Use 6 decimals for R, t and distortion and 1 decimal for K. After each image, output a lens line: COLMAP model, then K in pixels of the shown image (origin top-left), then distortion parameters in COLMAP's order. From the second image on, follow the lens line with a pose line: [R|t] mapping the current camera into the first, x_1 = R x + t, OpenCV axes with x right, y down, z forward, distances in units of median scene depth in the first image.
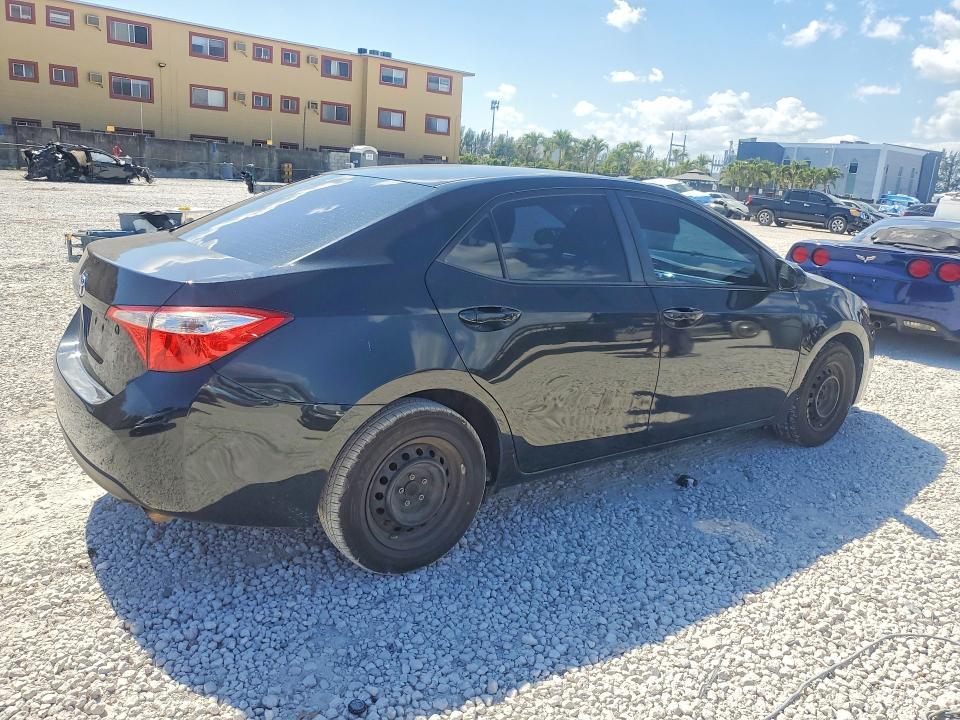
lens RADIAL K [[711.3, 0, 480.0], [0, 711.3, 360.0], [0, 0, 1]] dist [0.005921, 0.002761]
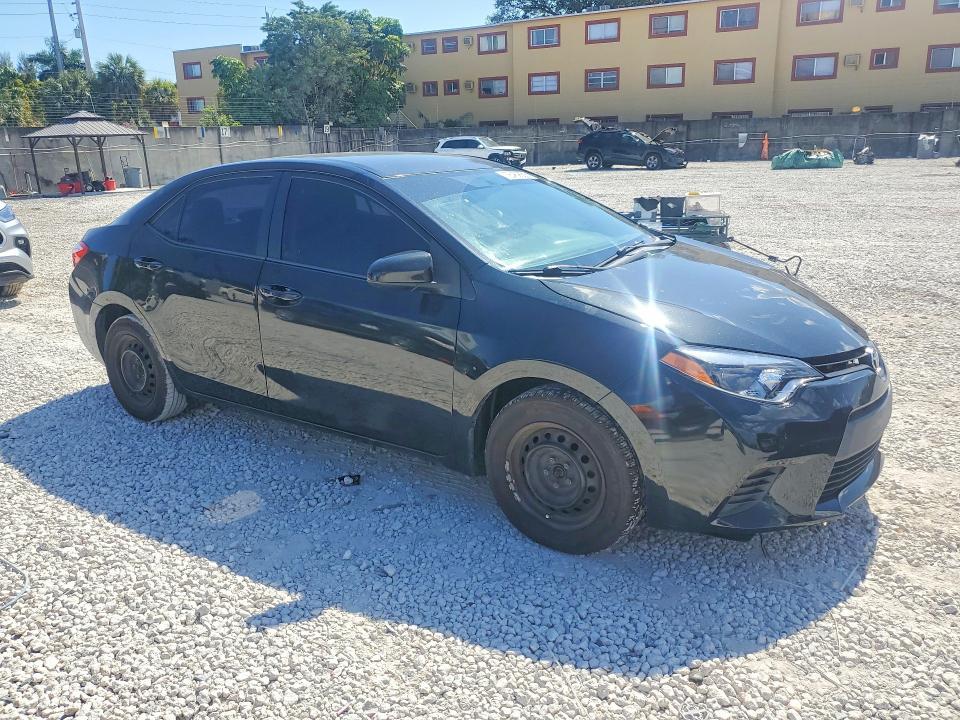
lens RADIAL K [[765.7, 0, 480.0], [0, 765.7, 360.0], [0, 0, 1]] dist [-0.034925, -0.000807]
pose [[0.339273, 0.183673, -0.922582, 0.811617], [-0.185987, 0.974490, 0.125611, -0.079929], [0.922119, 0.128972, 0.364779, 0.548268]]
